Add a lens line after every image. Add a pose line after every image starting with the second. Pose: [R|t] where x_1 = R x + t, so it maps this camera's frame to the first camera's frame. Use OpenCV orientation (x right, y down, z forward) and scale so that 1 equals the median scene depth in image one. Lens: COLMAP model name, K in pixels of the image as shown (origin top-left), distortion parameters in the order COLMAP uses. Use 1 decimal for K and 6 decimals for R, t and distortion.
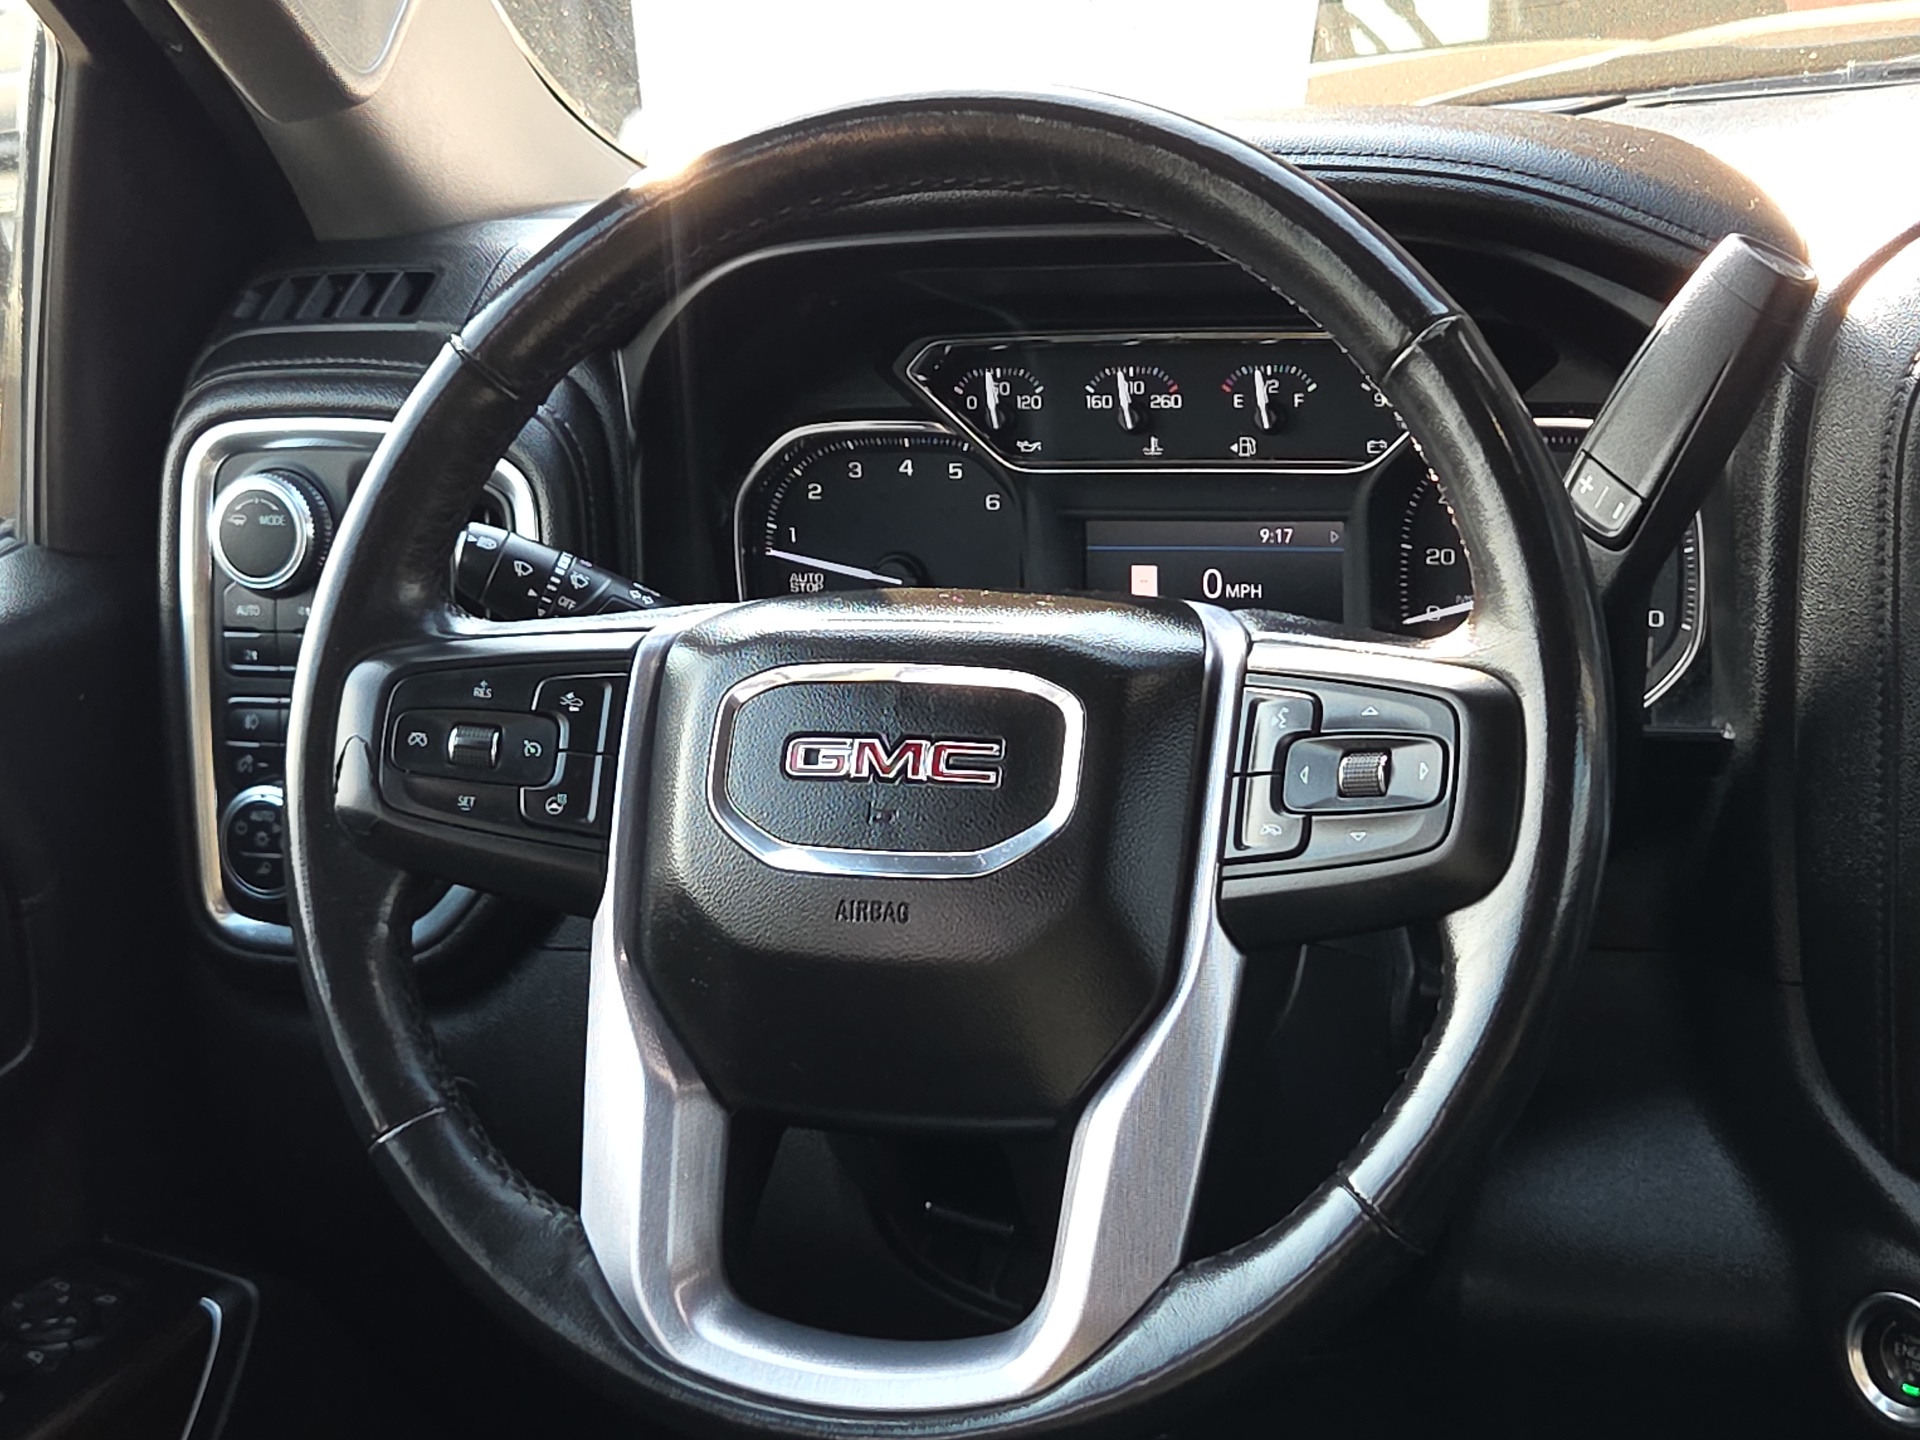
lens RADIAL K [[3529.5, 0, 966.3], [0, 3529.5, 686.9], [0, 0, 1]] dist [0.048192, -0.313999]
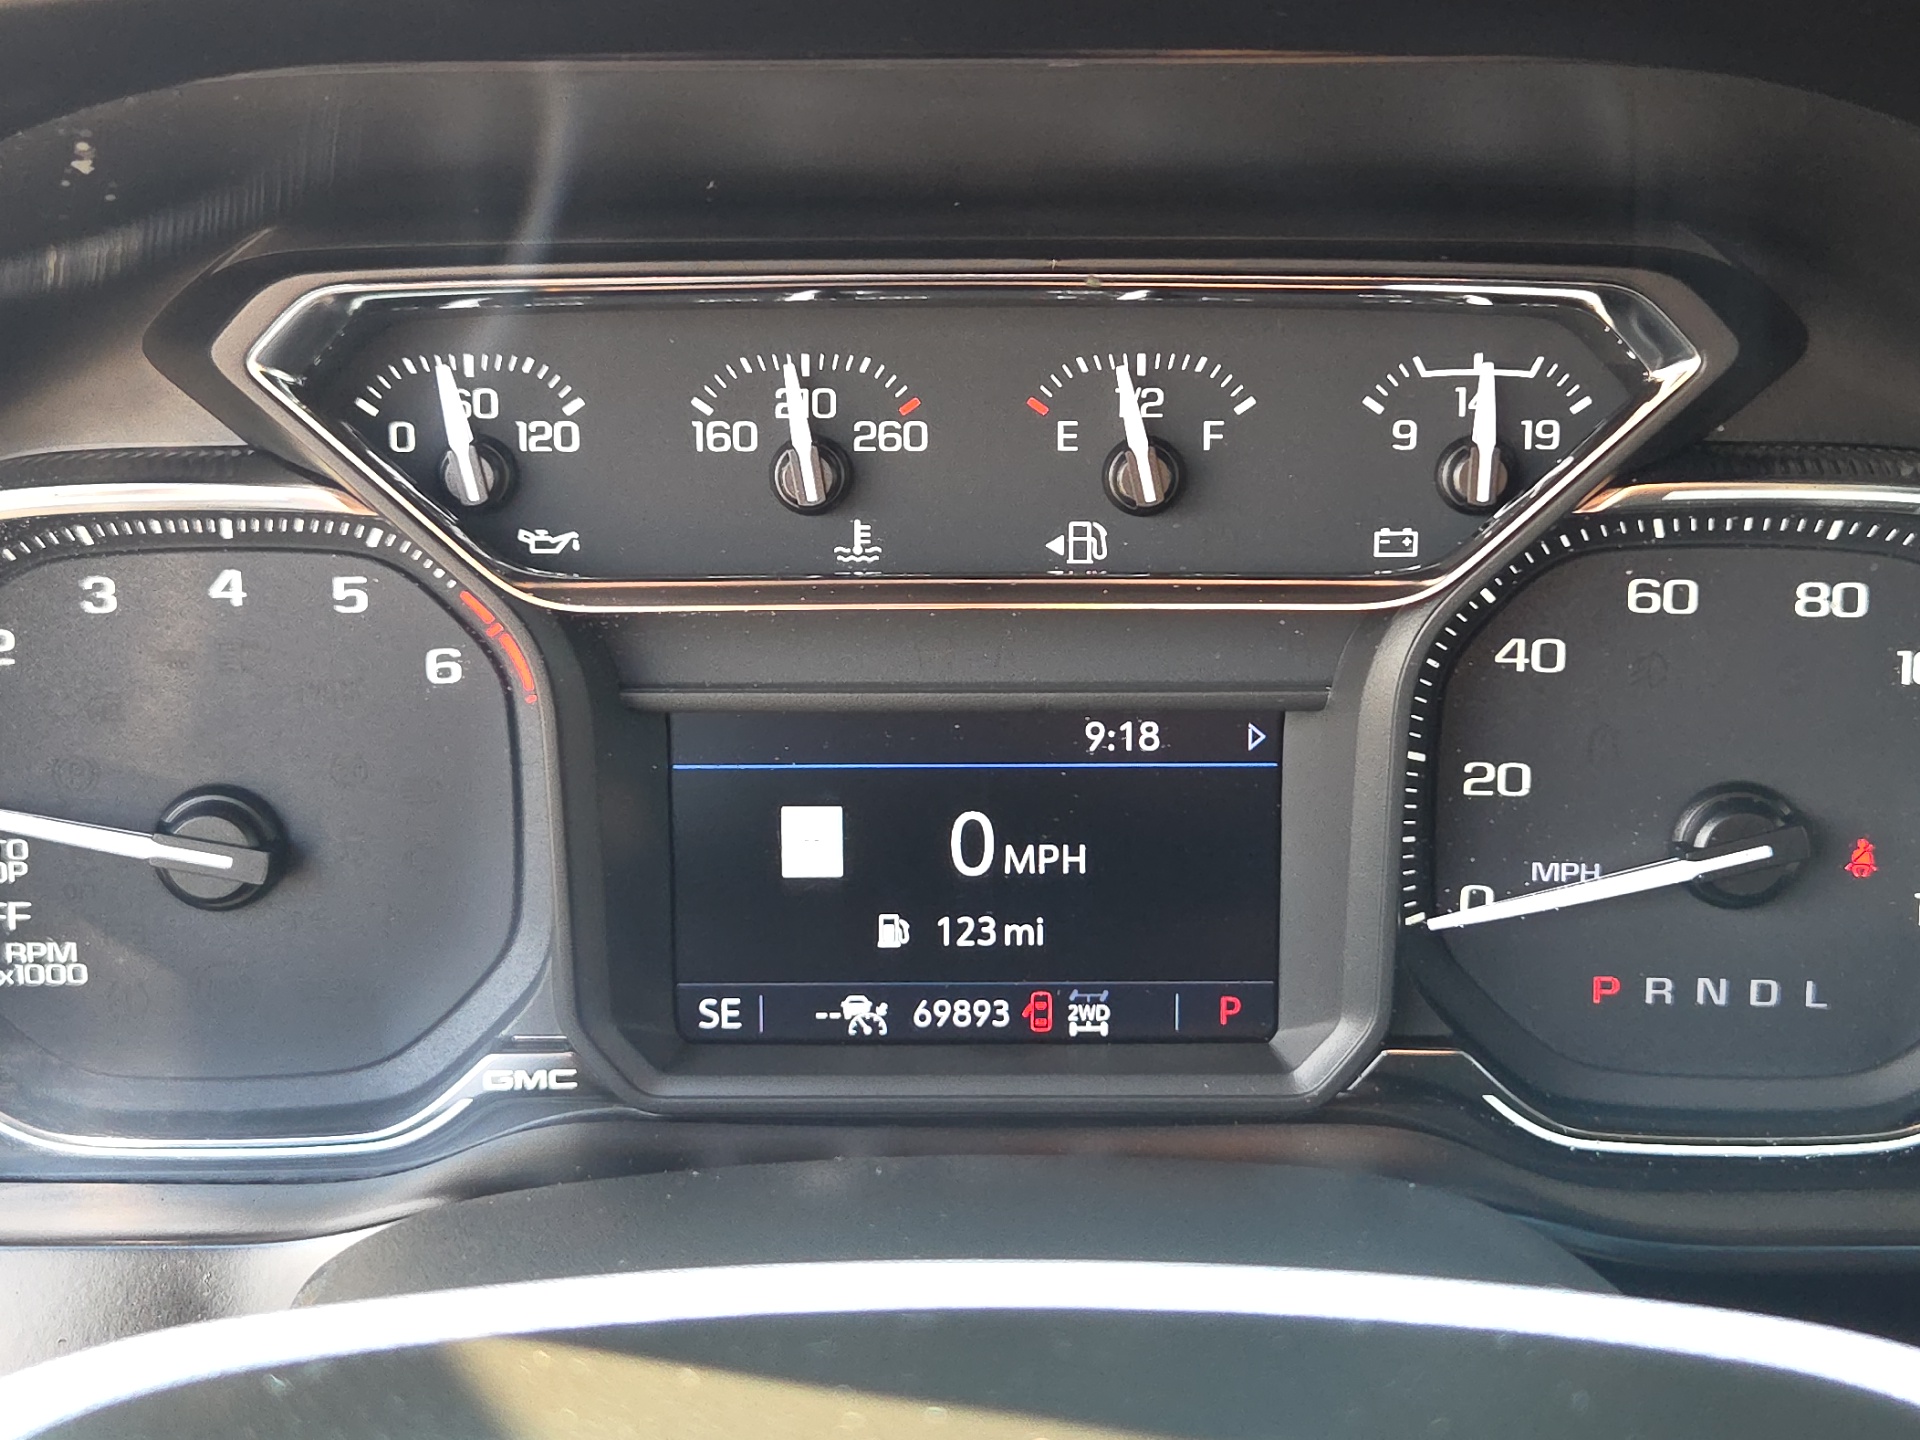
lens RADIAL K [[2561.2, 0, 967.7], [0, 2561.2, 673.6], [0, 0, 1]] dist [0.020905, -0.030423]
pose [[0.935579, -0.035855, 0.351293, -0.050945], [0.024207, 0.999004, 0.037492, -0.073582], [-0.352287, -0.026573, 0.935515, 0.817985]]
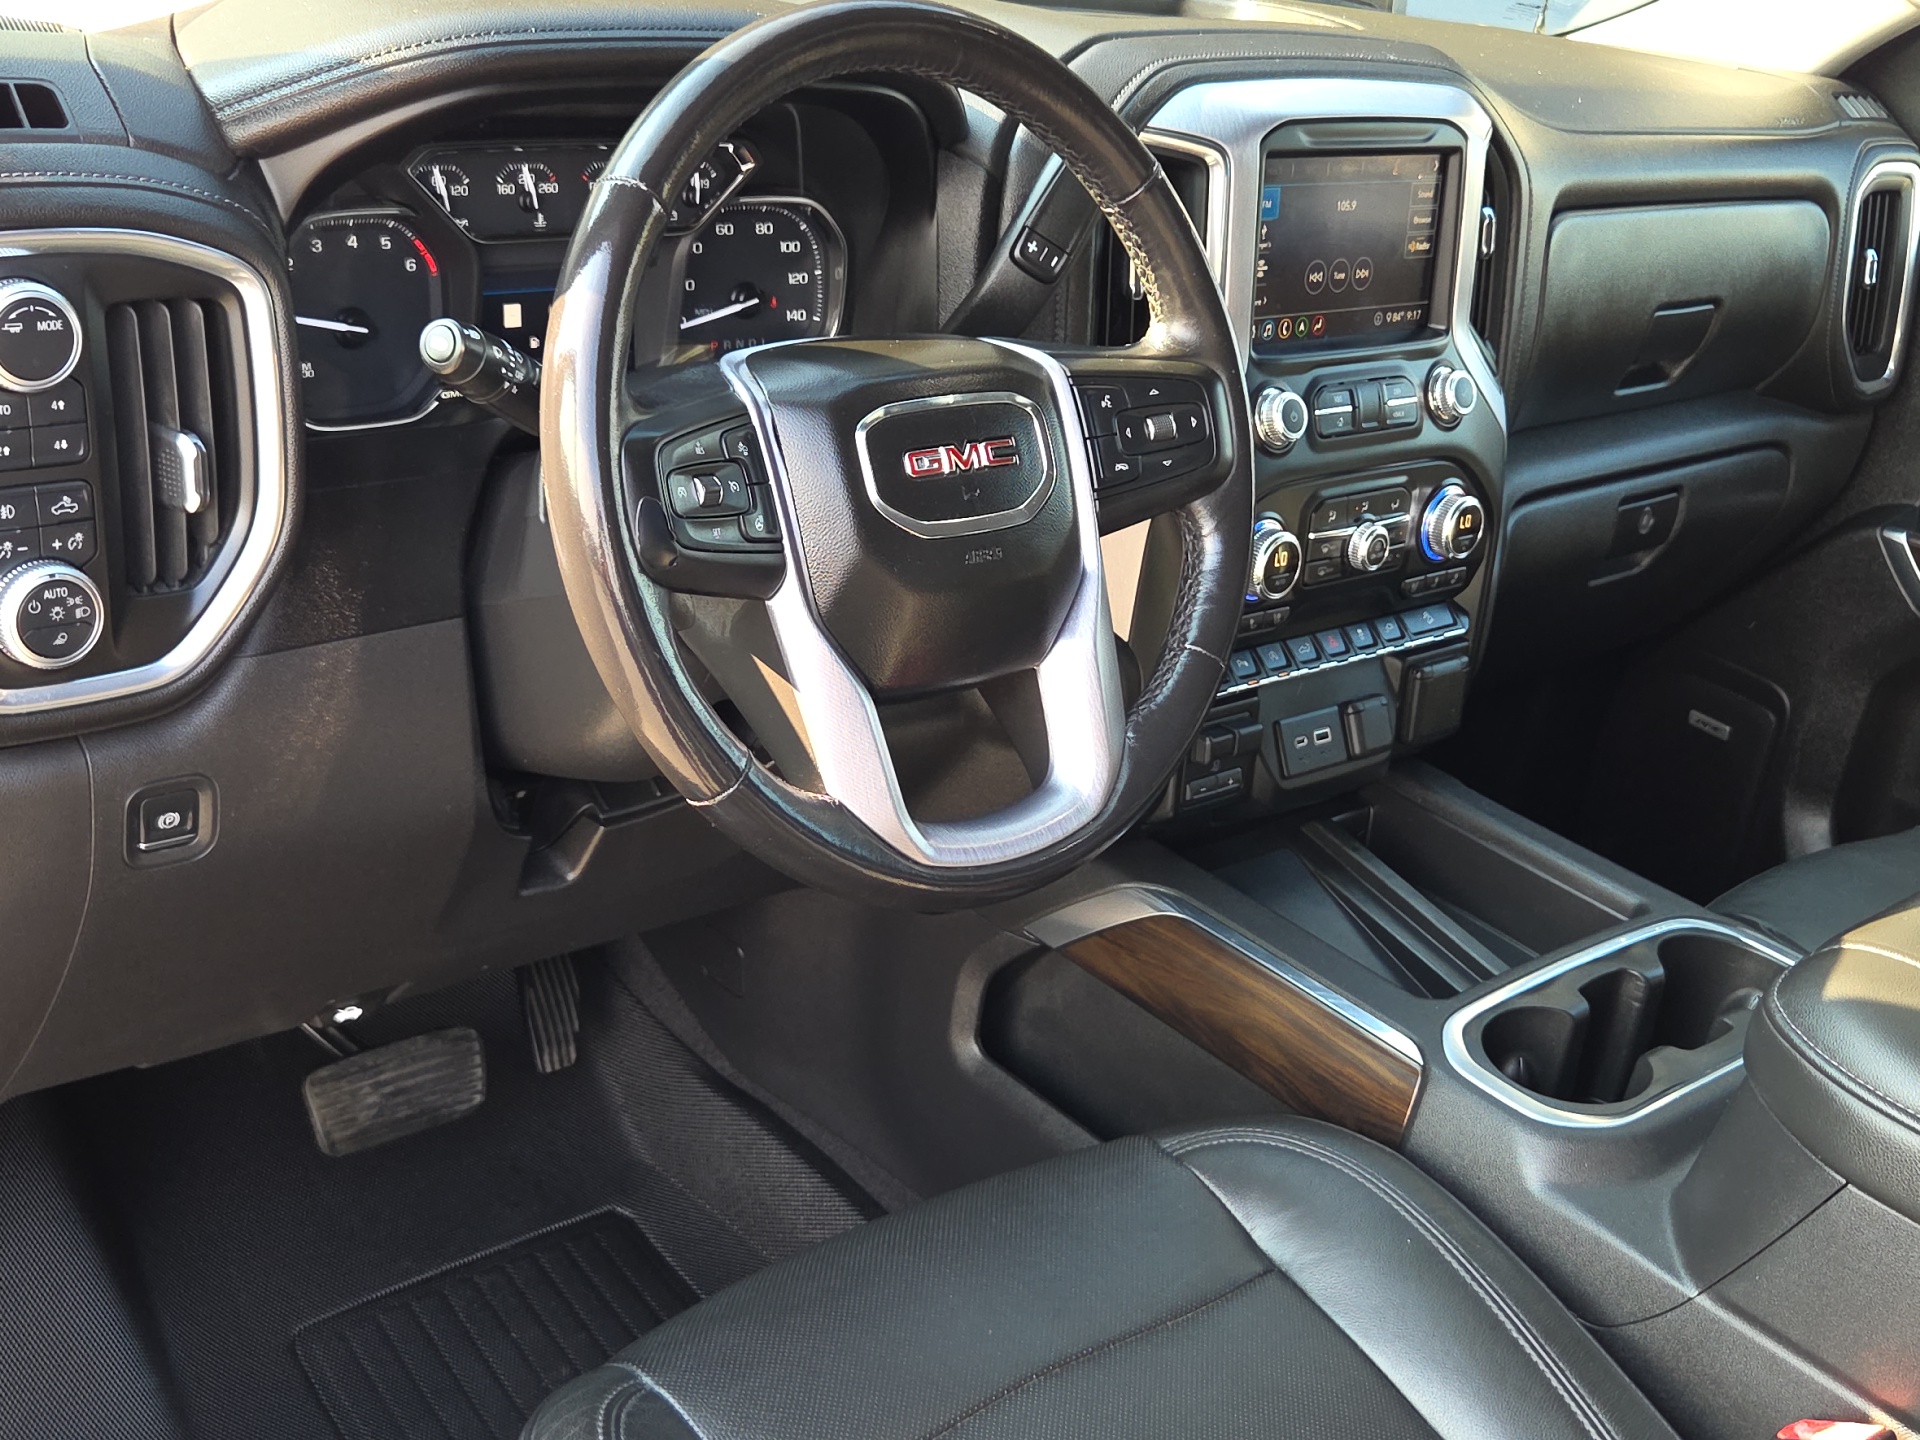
lens RADIAL K [[2253.5, 0, 960.0], [0, 2253.5, 720.0], [0, 0, 1]] dist [-0.000058, 0.014693]
pose [[0.451286, -0.237197, 0.860278, -0.815318], [0.051346, 0.969332, 0.240330, -0.095689], [-0.890901, -0.064286, 0.449625, 0.493135]]
